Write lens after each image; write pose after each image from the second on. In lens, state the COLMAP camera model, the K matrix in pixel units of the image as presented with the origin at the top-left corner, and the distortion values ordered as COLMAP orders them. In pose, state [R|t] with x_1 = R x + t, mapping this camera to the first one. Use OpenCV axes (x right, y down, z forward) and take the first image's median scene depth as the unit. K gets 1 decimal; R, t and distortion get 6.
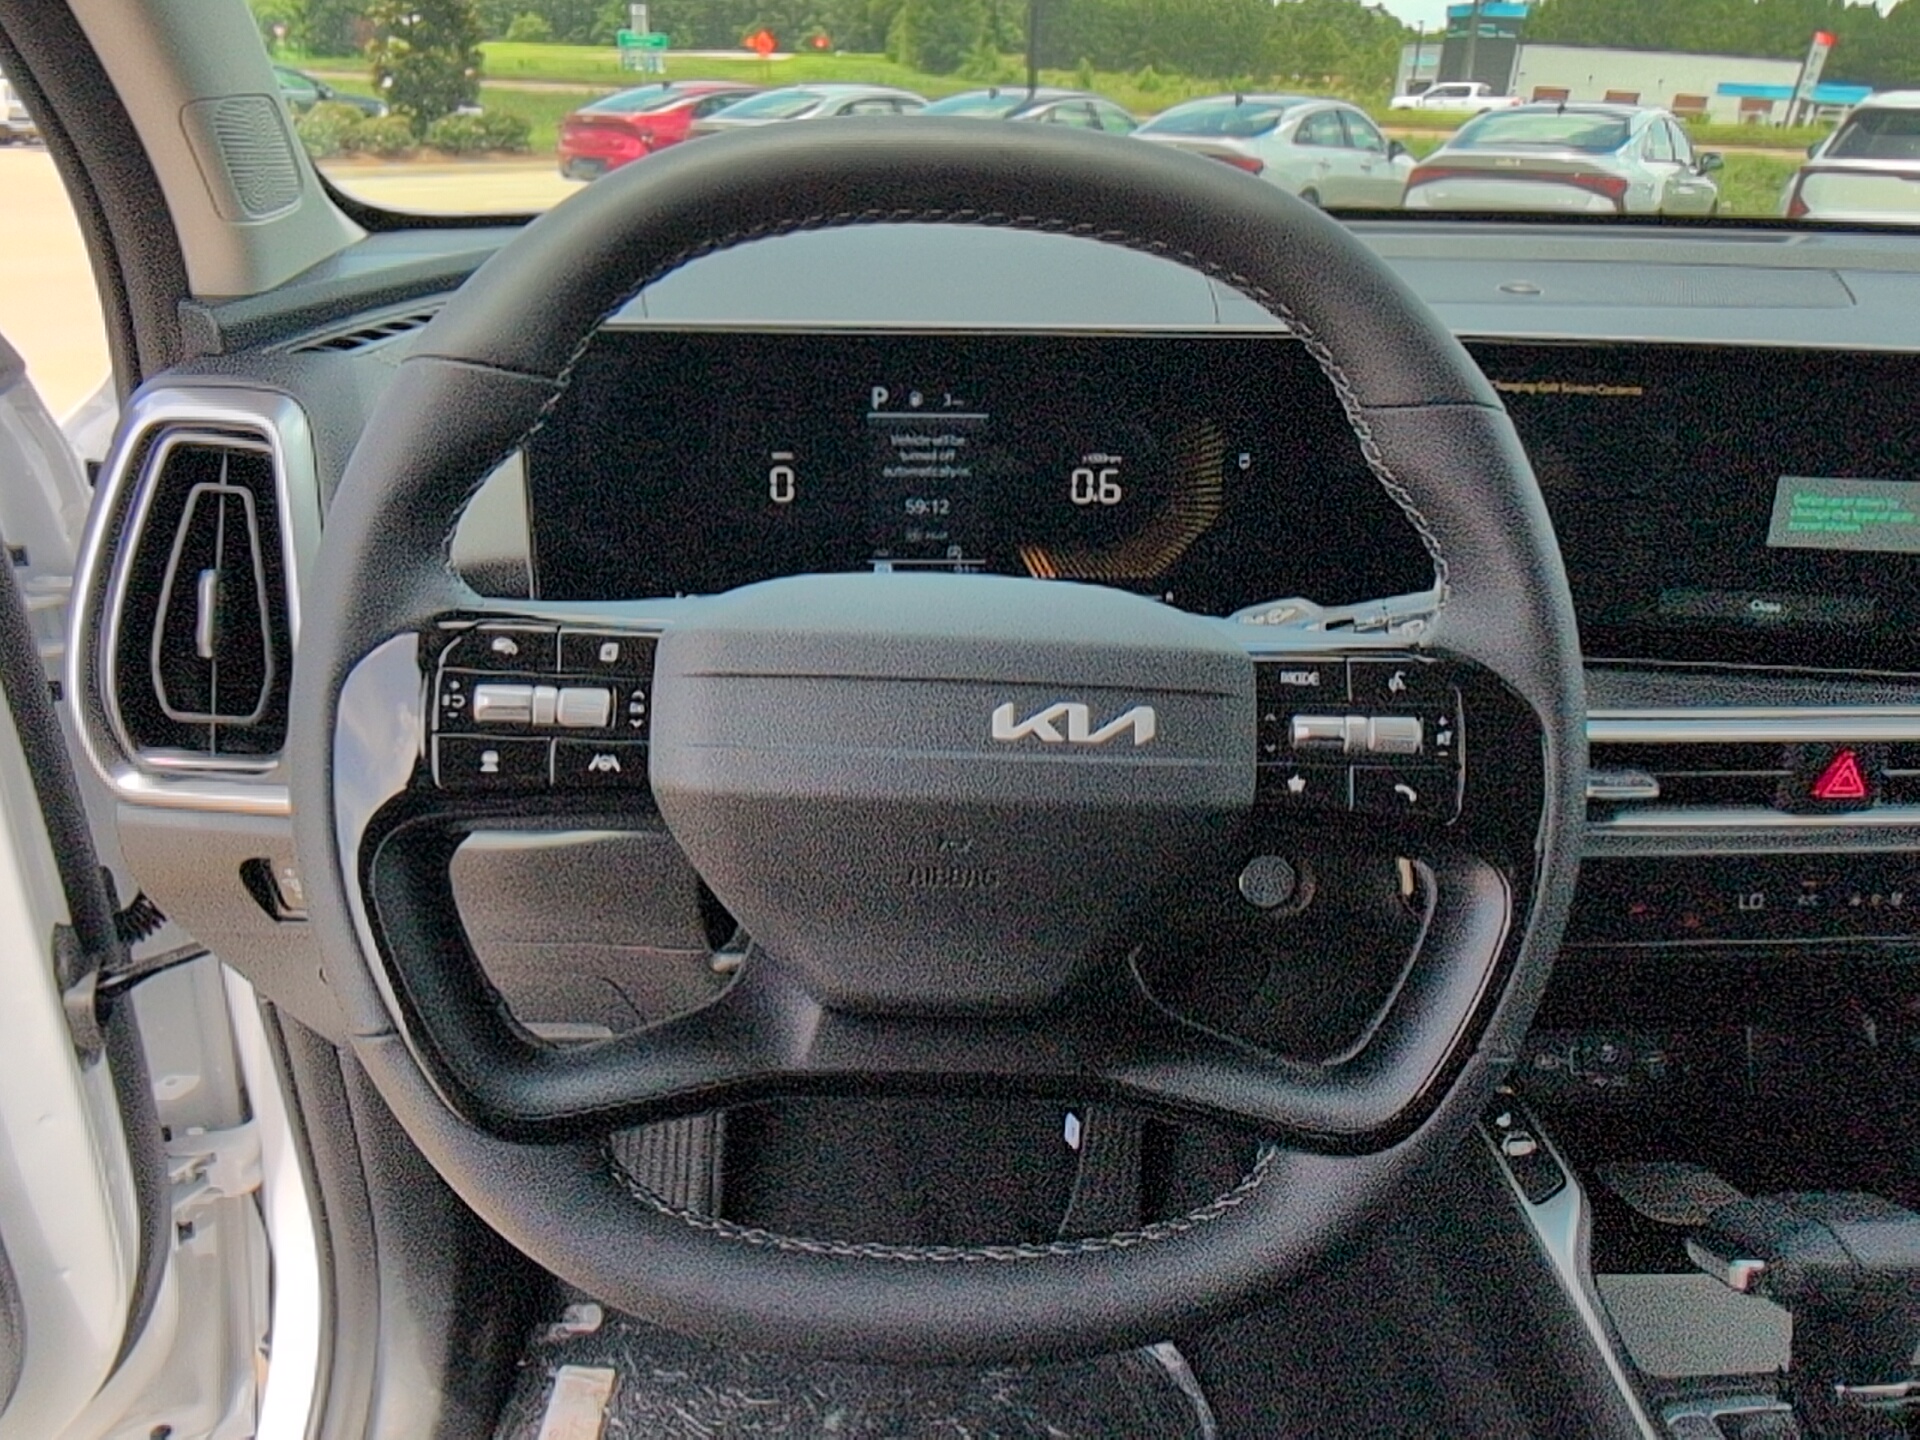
lens RADIAL K [[1282.2, 0, 950.2], [0, 1282.2, 710.2], [0, 0, 1]] dist [0.022983, -0.023469]
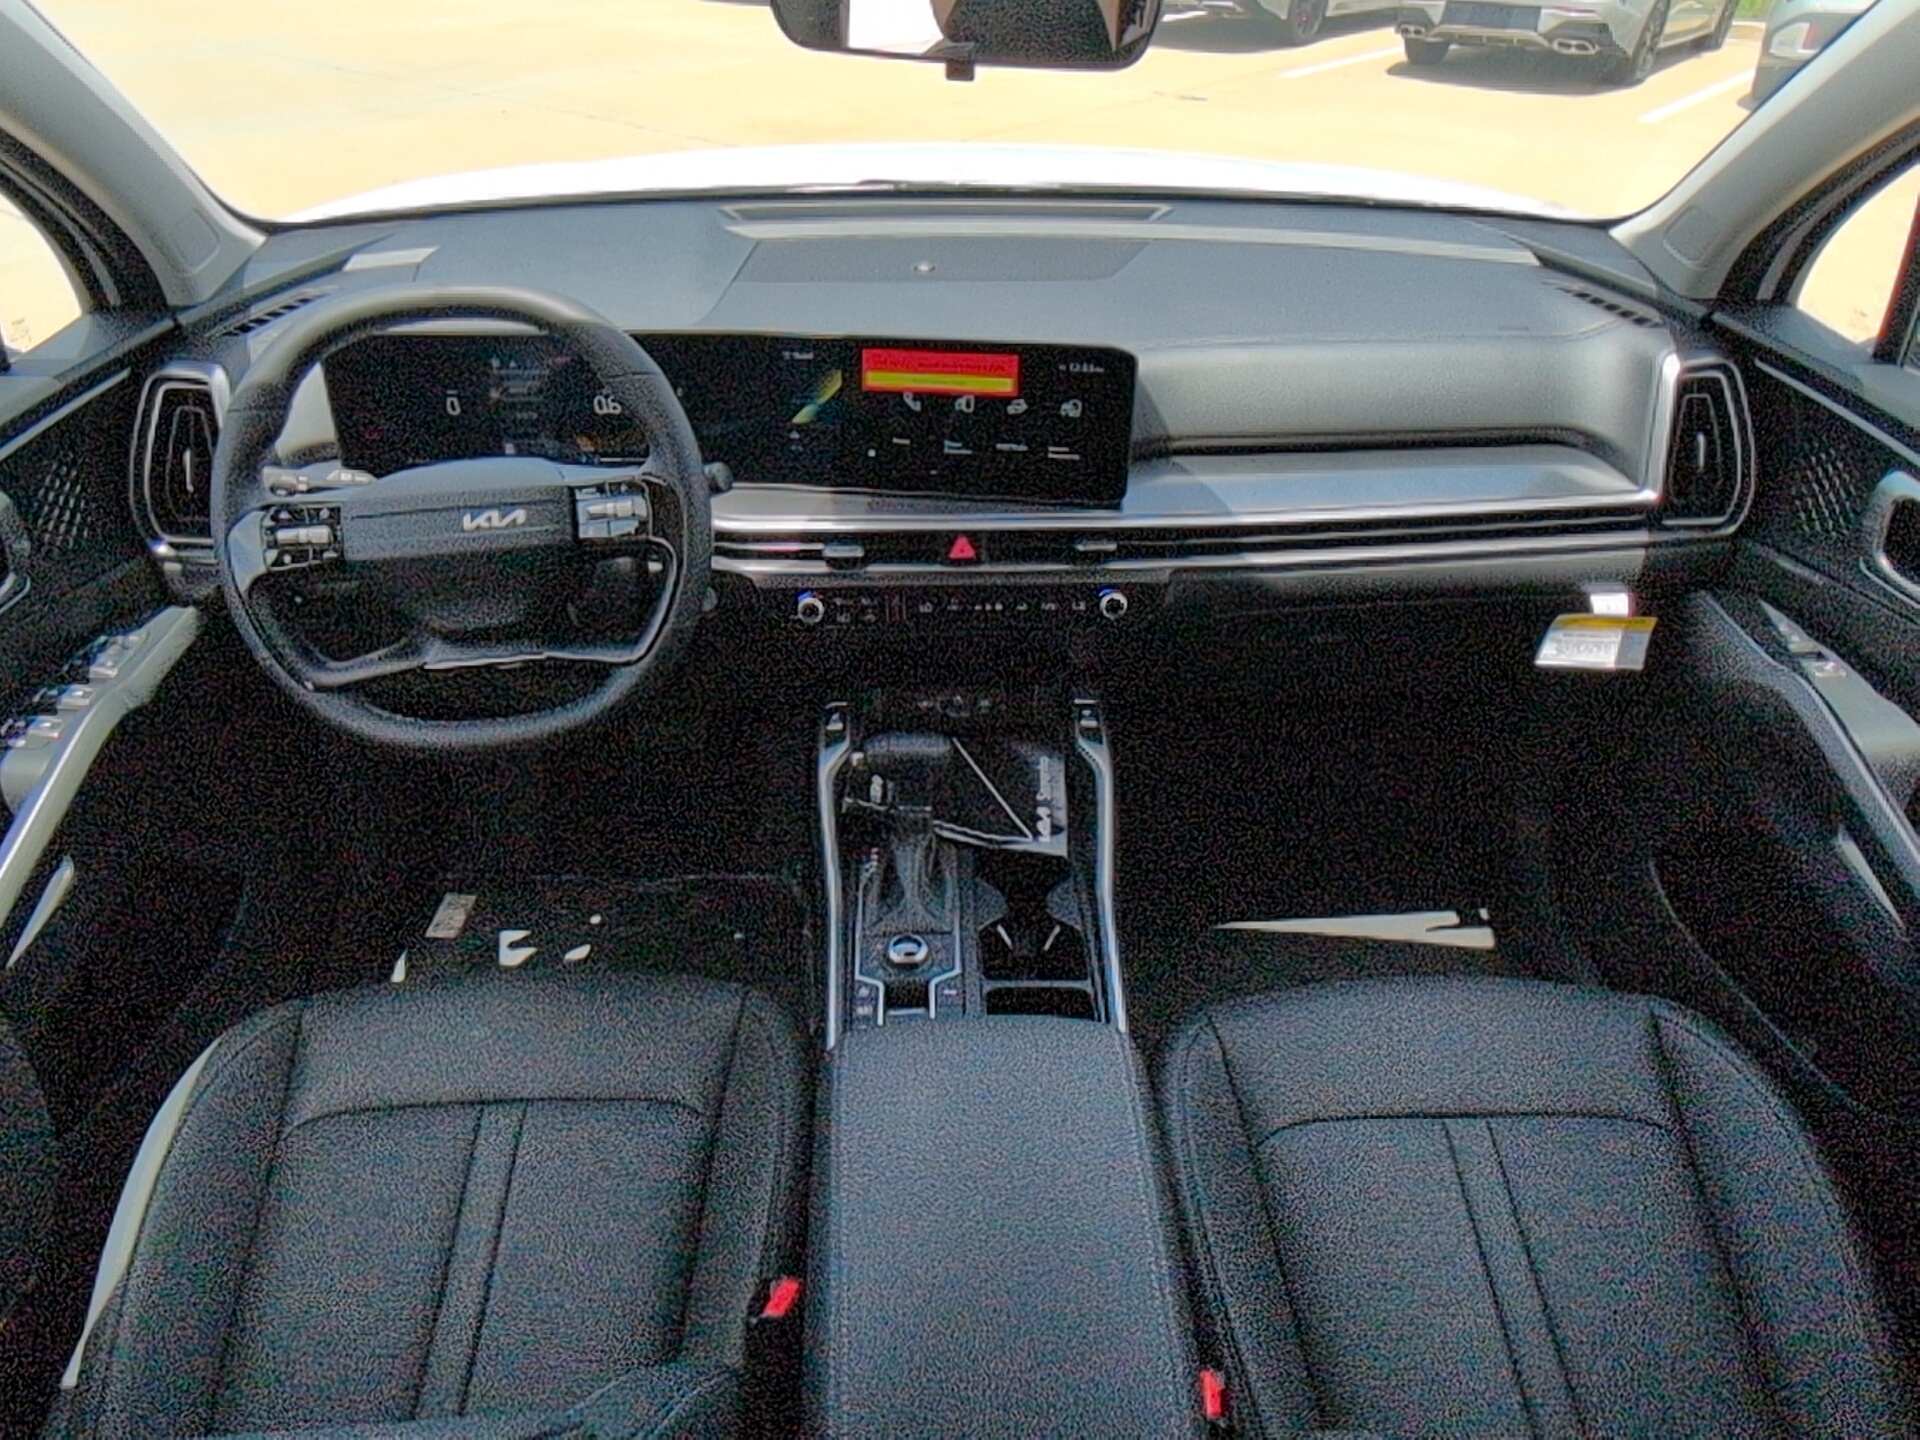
lens RADIAL K [[1282.2, 0, 946.6], [0, 1282.2, 720.1], [0, 0, 1]] dist [0.022983, -0.023469]
pose [[0.999316, 0.004401, -0.036726, 0.729898], [0.001952, 0.985236, 0.171193, -0.029463], [0.036937, -0.171147, 0.984553, -1.085819]]
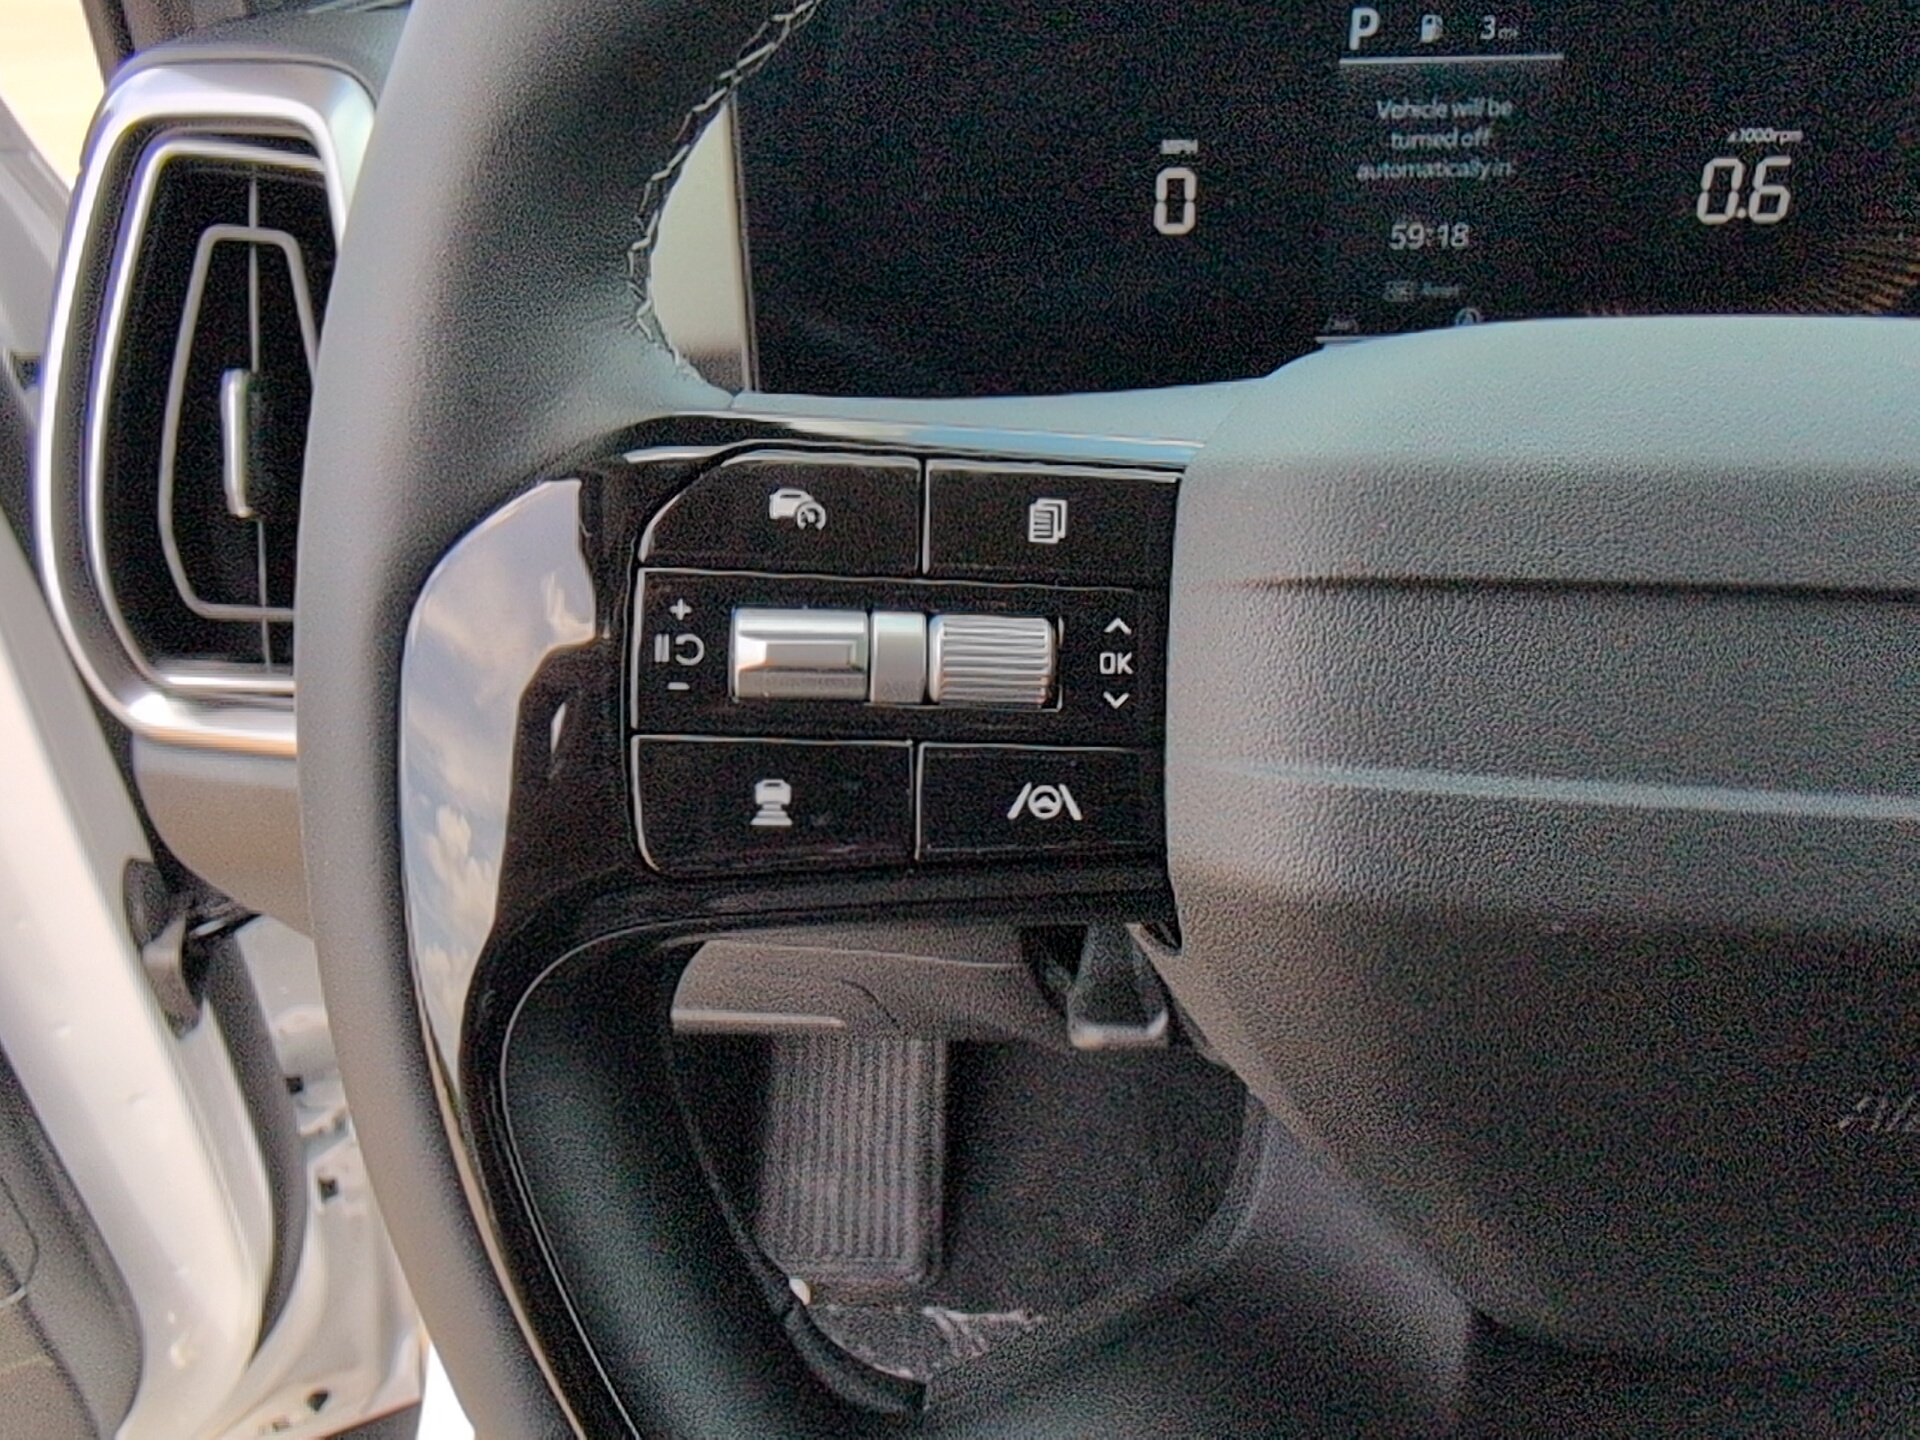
lens RADIAL K [[1282.2, 0, 954.6], [0, 1282.2, 714.2], [0, 0, 1]] dist [0.022983, -0.023469]
pose [[0.995509, 0.008427, -0.094290, -0.169314], [0.003597, 0.991943, 0.126635, -0.022252], [0.094597, -0.126405, 0.987458, 0.389790]]
